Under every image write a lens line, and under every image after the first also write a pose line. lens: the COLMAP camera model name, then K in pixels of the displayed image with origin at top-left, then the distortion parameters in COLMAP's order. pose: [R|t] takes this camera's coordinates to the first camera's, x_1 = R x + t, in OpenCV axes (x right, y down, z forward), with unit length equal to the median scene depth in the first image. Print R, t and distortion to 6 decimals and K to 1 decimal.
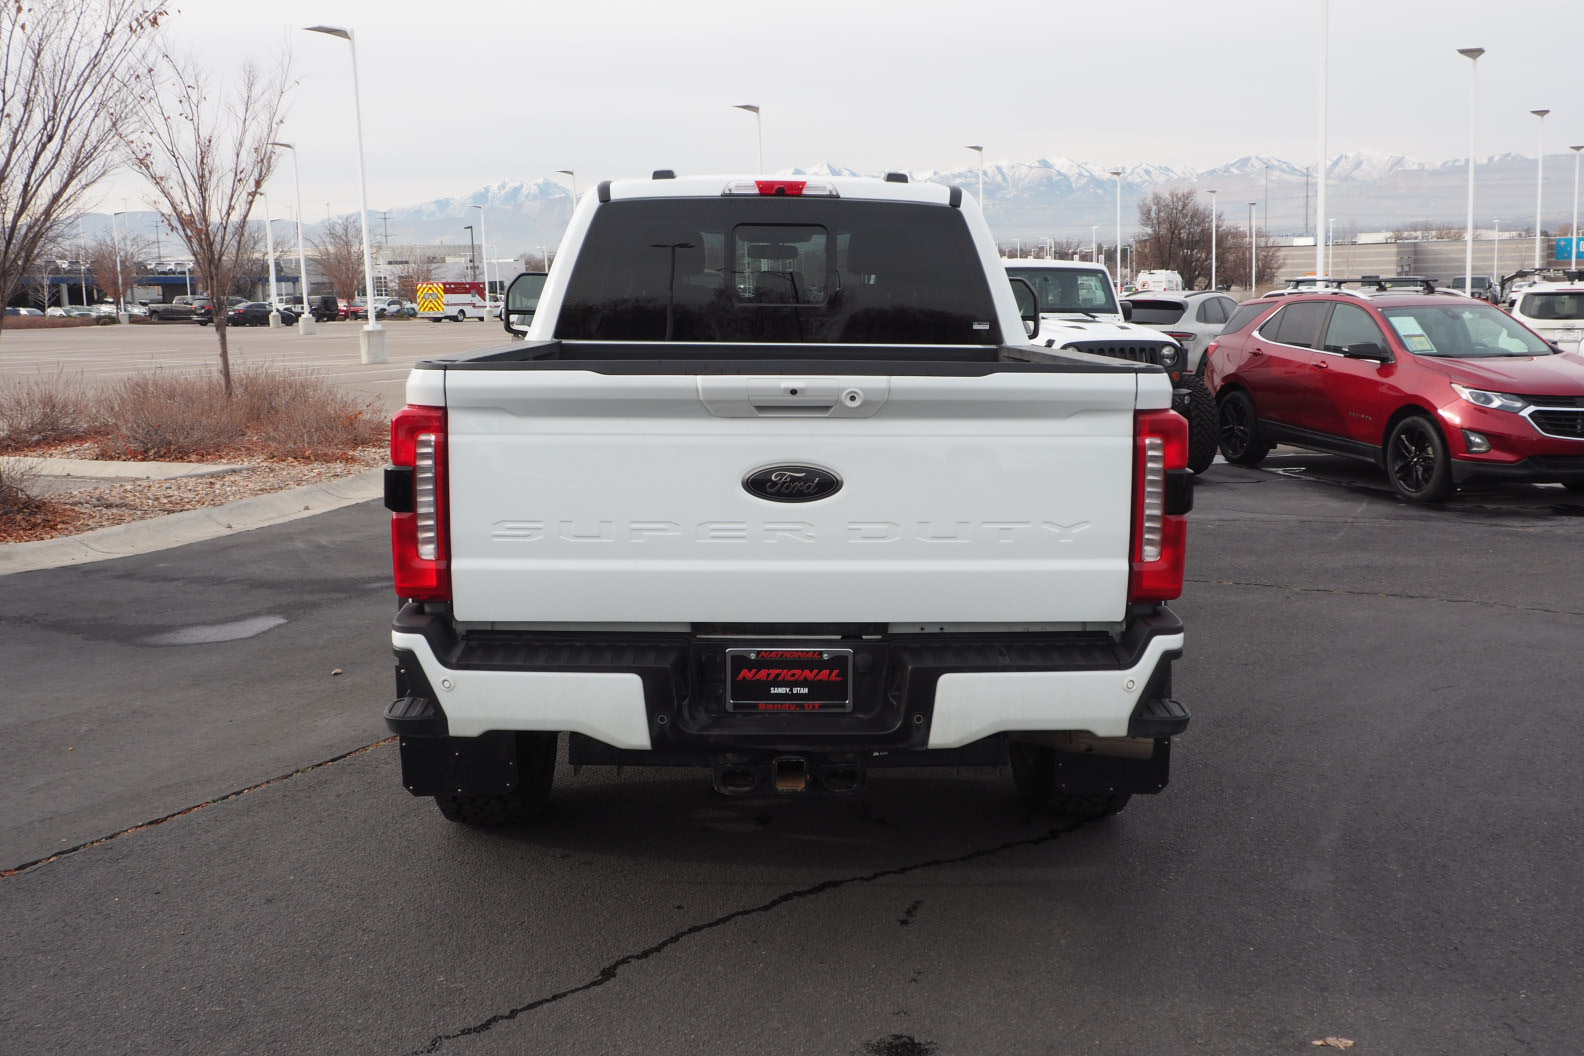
lens RADIAL K [[1591.6, 0, 792.0], [0, 1591.6, 528.0], [0, 0, 1]] dist [0.001887, -0.023752]
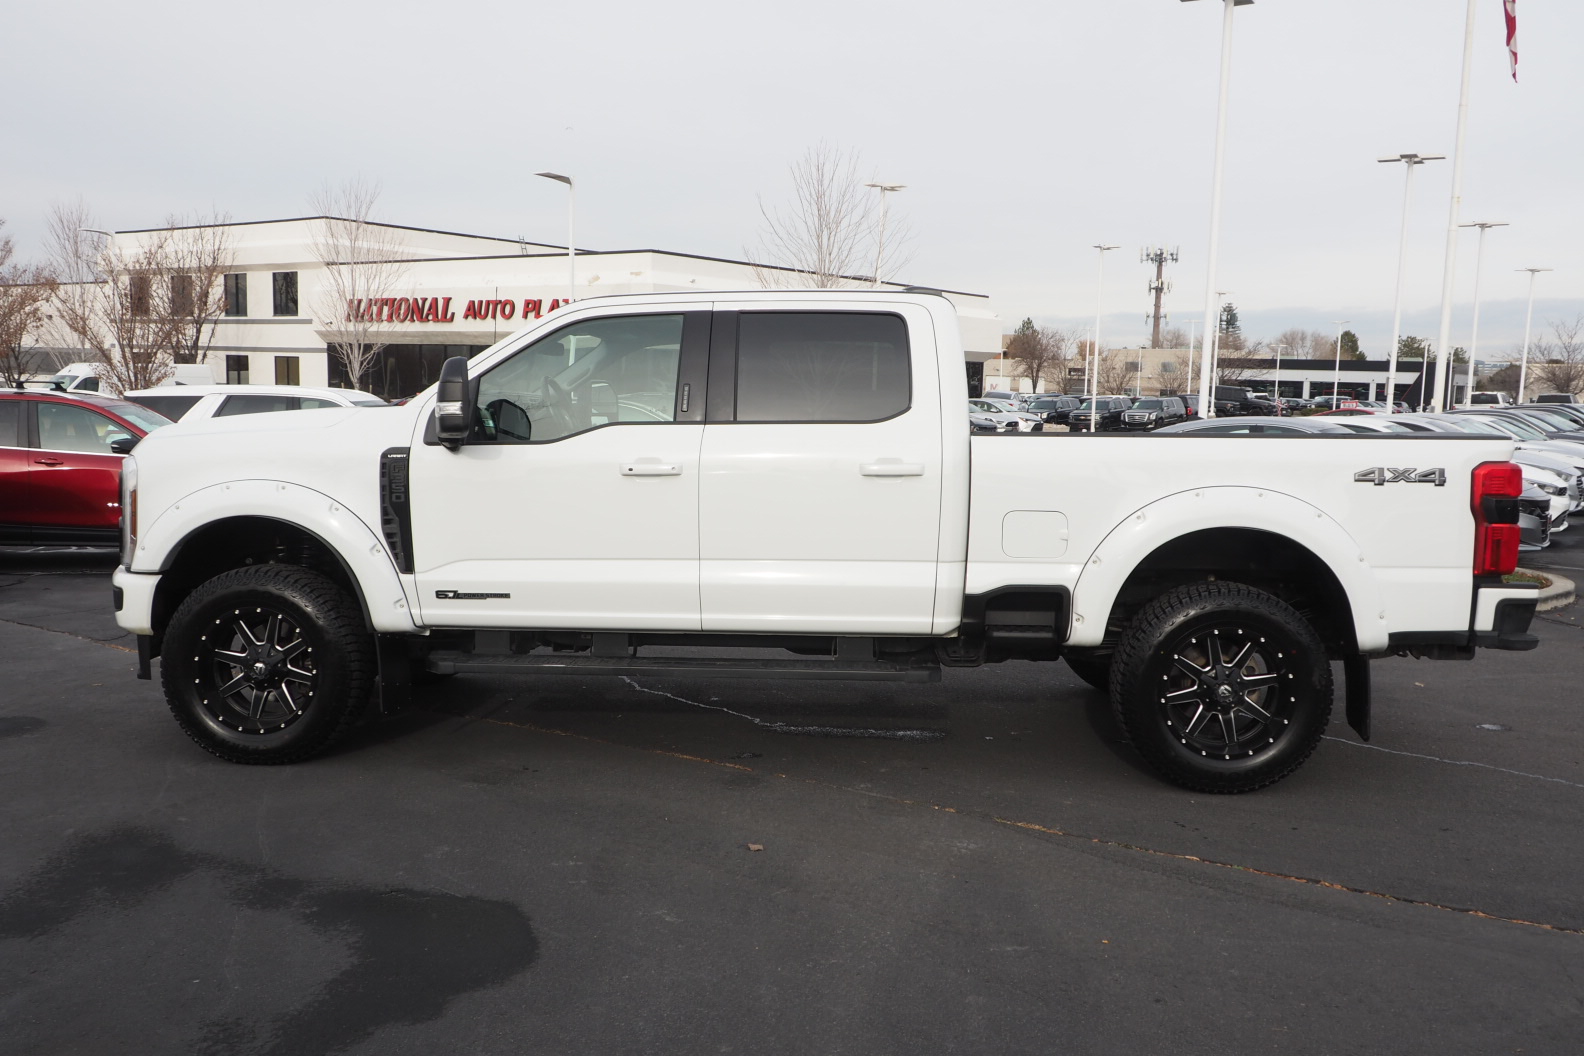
lens RADIAL K [[1301.6, 0, 792.0], [0, 1301.6, 528.0], [0, 0, 1]] dist [0.005852, 0.001528]
pose [[0.064769, -0.084281, 0.994335, -1.563713], [0.132316, 0.988354, 0.075156, -0.197733], [-0.989089, 0.126699, 0.075166, 1.539493]]
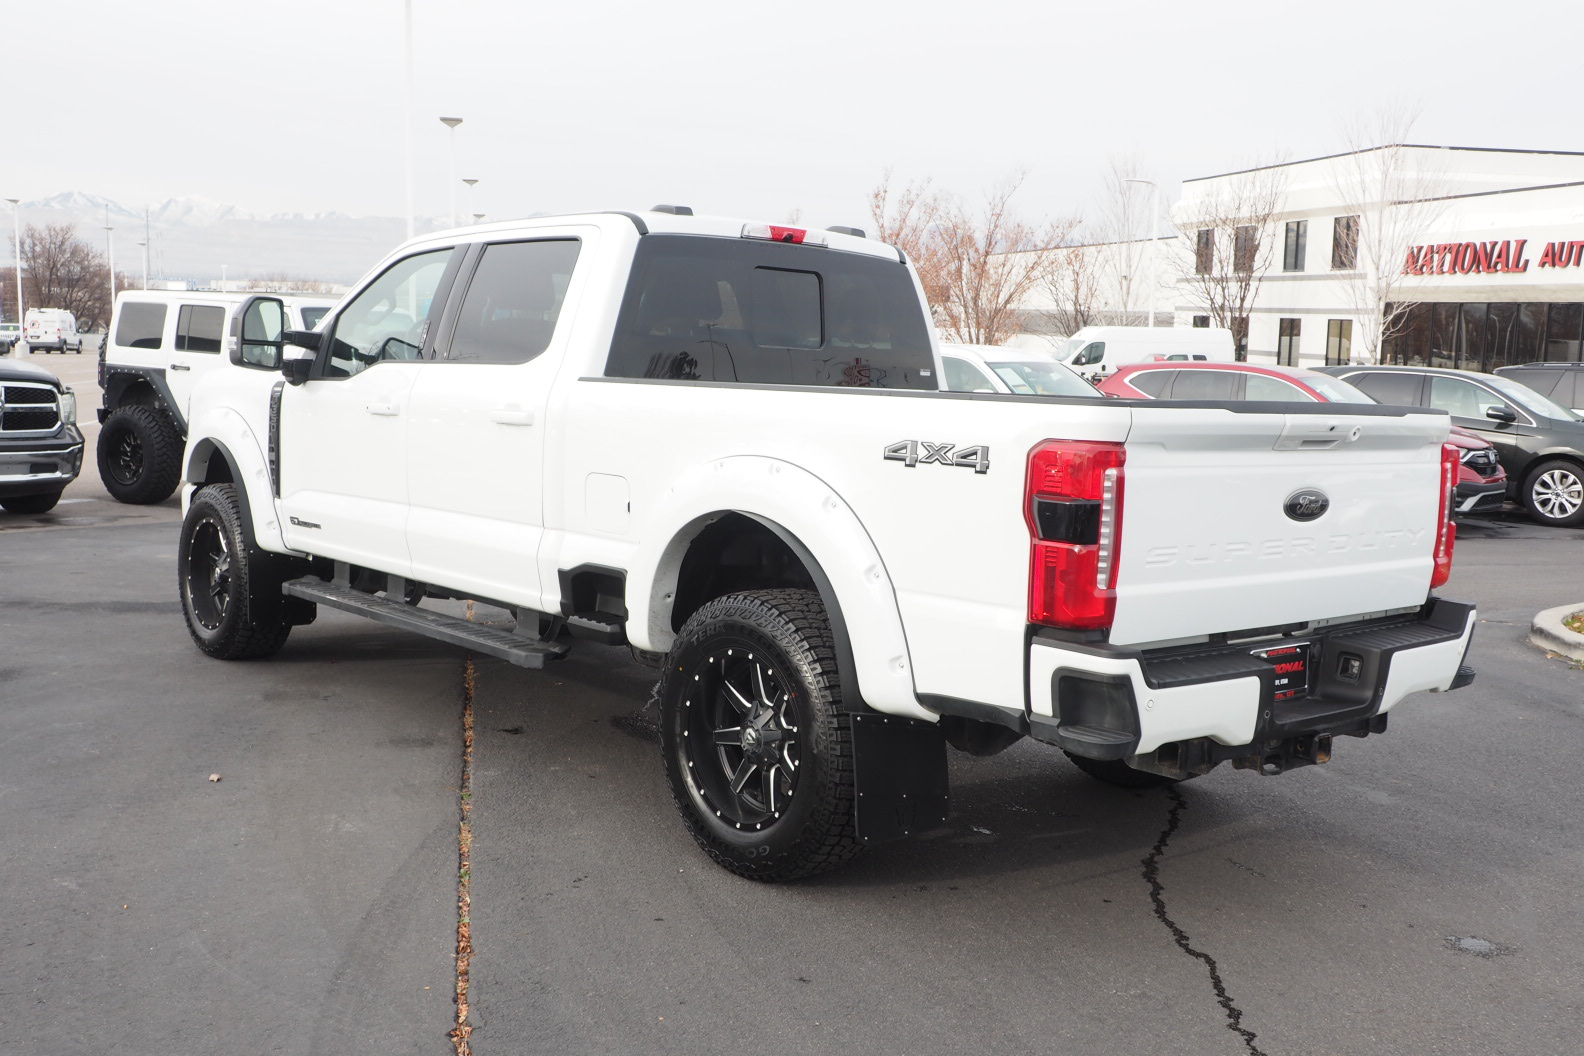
lens RADIAL K [[1618.2, 0, 792.0], [0, 1618.2, 528.0], [0, 0, 1]] dist [-0.017964, -0.022719]
pose [[0.763802, -0.037735, 0.644347, -0.982437], [0.057443, 0.998302, -0.009628, -0.019698], [-0.642890, 0.044368, 0.764673, 0.294695]]
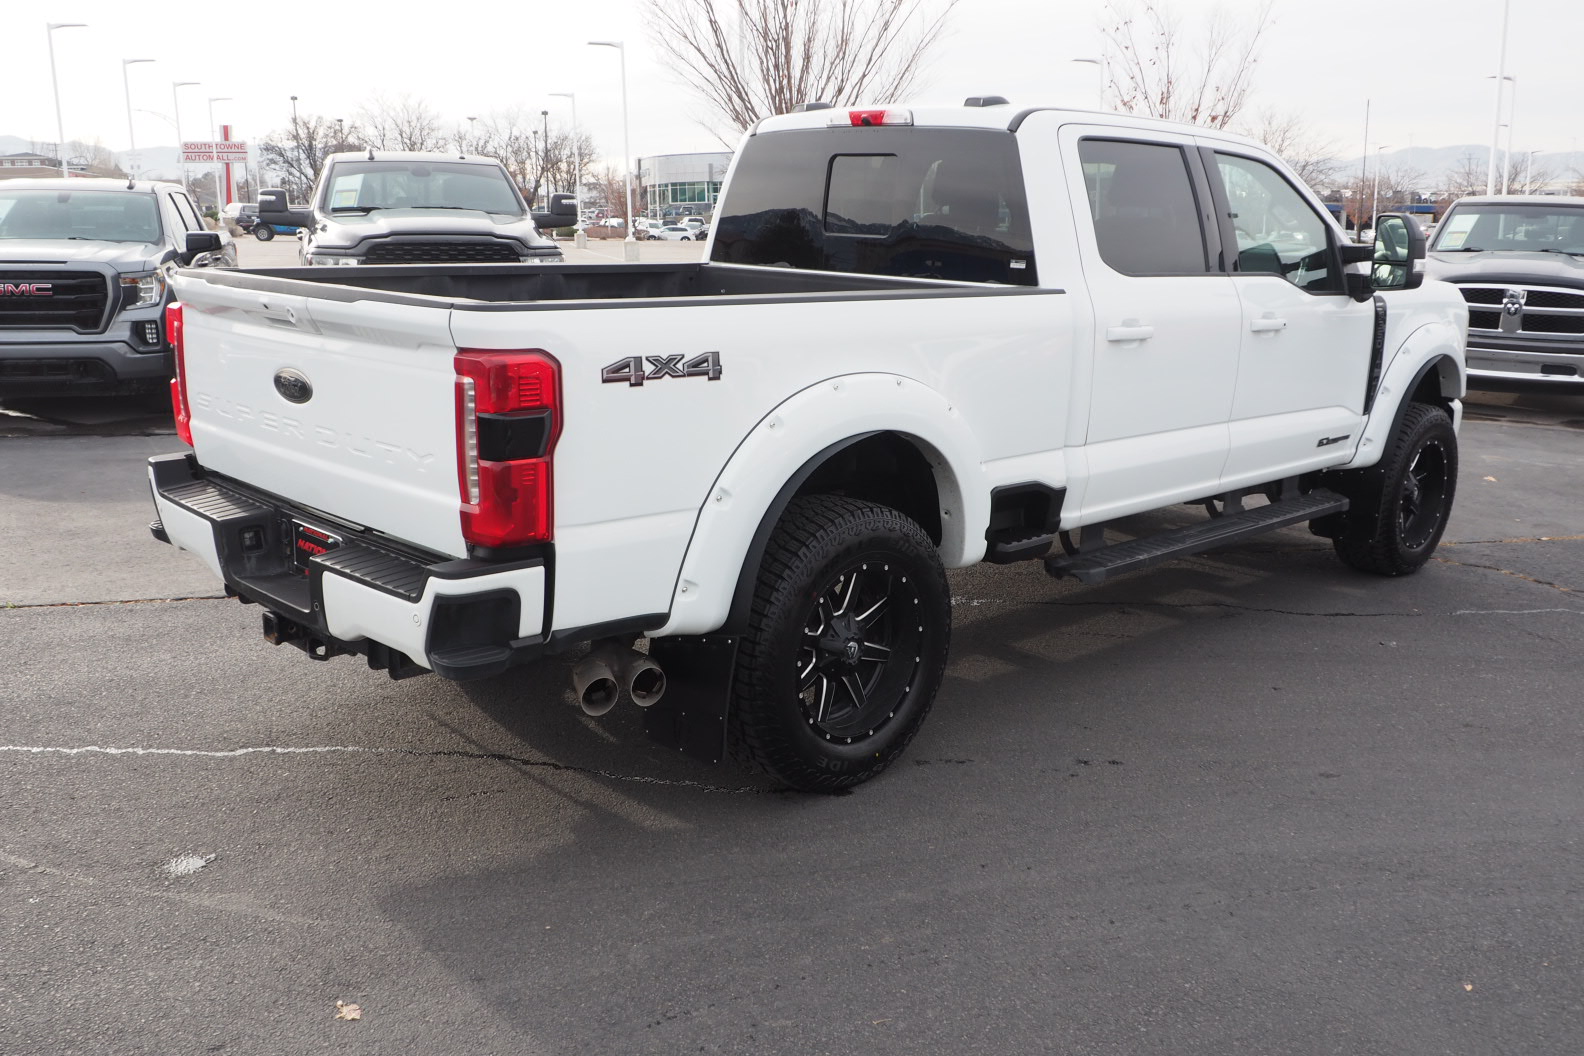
lens RADIAL K [[1397.2, 0, 792.0], [0, 1397.2, 528.0], [0, 0, 1]] dist [0.004282, 0.008468]
pose [[0.685039, 0.175208, -0.707124, 0.900219], [-0.124772, 0.984524, 0.123066, -0.087501], [0.717742, 0.003924, 0.696298, 0.503600]]
